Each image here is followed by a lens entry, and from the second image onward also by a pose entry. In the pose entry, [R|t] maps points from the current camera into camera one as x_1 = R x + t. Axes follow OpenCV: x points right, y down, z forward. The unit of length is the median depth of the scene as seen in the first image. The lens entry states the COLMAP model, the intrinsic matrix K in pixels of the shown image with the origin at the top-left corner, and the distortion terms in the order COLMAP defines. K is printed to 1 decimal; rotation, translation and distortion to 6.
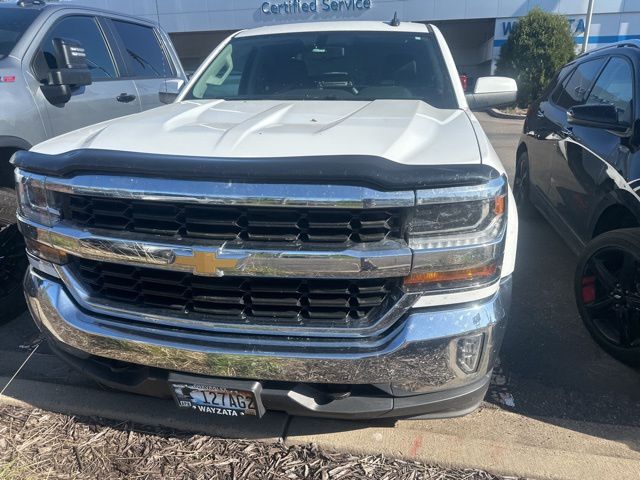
lens RADIAL K [[448.0, 0, 320.0], [0, 448.0, 240.0], [0, 0, 1]] dist [0.041963, -0.047772]
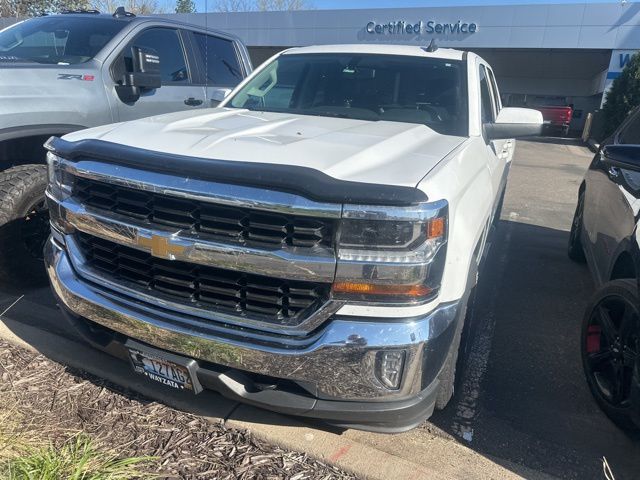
lens RADIAL K [[447.3, 0, 323.0], [0, 447.3, 237.0], [0, 0, 1]] dist [0.036131, -0.037840]
pose [[0.974730, 0.129745, -0.181847, 0.294193], [-0.136710, 0.990263, -0.026250, 0.001663], [0.176670, 0.050447, 0.982976, -0.041336]]
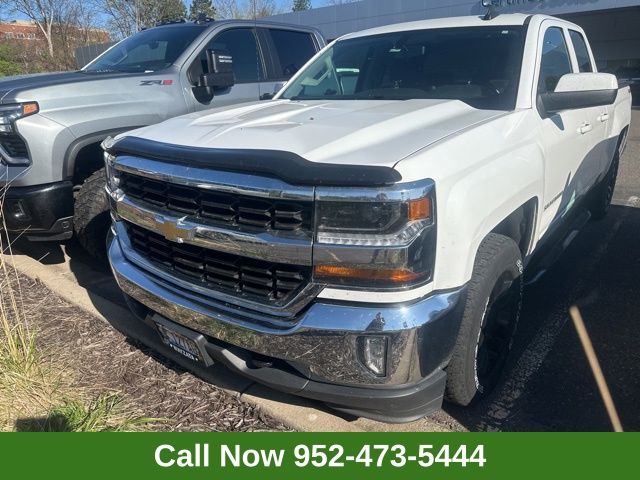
lens RADIAL K [[448.0, 0, 320.0], [0, 448.0, 240.0], [0, 0, 1]] dist [0.041963, -0.047772]
pose [[0.893754, 0.137369, -0.427005, 0.551330], [-0.135037, 0.990190, 0.035903, -0.019171], [0.427748, 0.025573, 0.903536, 0.036932]]
